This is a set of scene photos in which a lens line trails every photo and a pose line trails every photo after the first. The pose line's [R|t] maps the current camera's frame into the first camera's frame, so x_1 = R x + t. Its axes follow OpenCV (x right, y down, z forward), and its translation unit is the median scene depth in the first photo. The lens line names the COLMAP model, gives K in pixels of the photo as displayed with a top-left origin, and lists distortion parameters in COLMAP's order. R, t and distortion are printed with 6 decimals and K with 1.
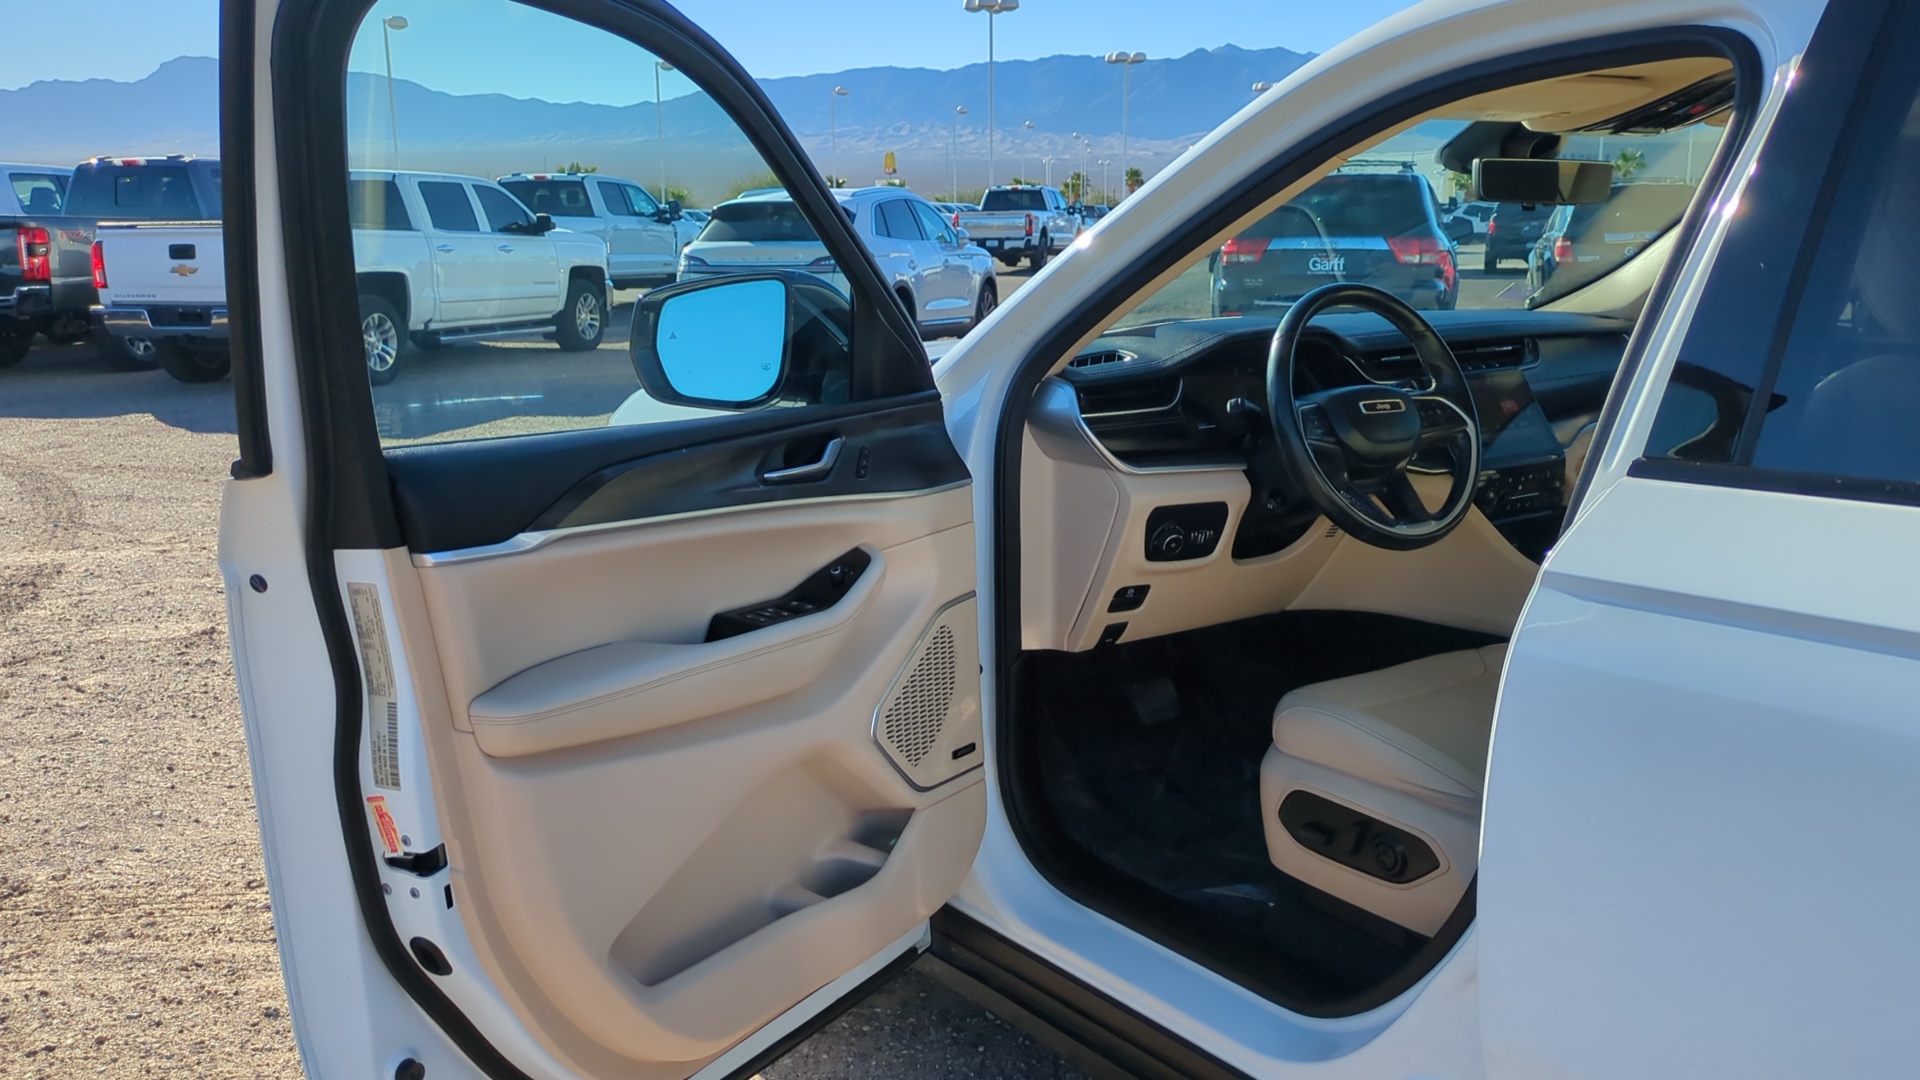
lens RADIAL K [[1666.1, 0, 965.0], [0, 1666.1, 537.1], [0, 0, 1]] dist [0.066083, -0.077253]
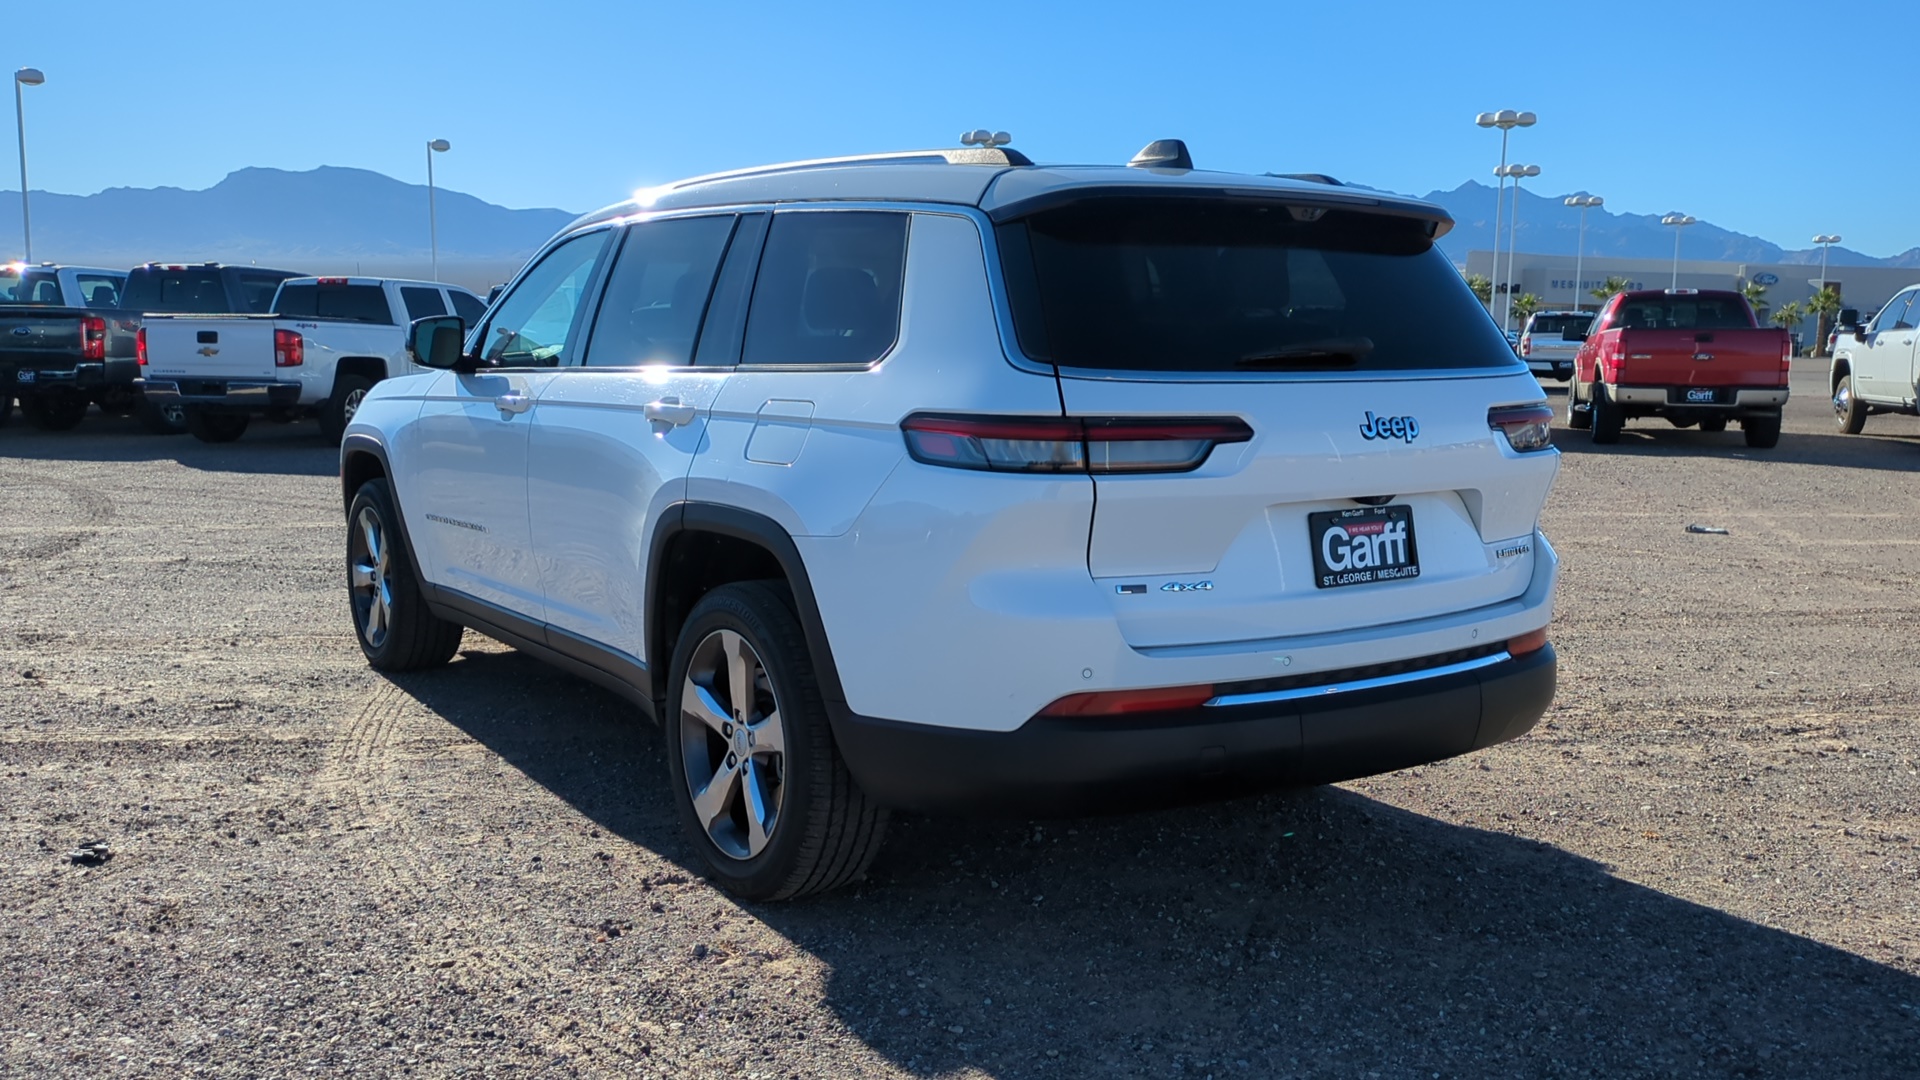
lens RADIAL K [[1666.1, 0, 975.6], [0, 1666.1, 542.6], [0, 0, 1]] dist [0.066083, -0.077253]
pose [[0.999612, 0.021260, -0.017975, 0.130851], [-0.022393, 0.997610, -0.065370, 0.051365], [0.016542, 0.065747, 0.997699, -0.230761]]
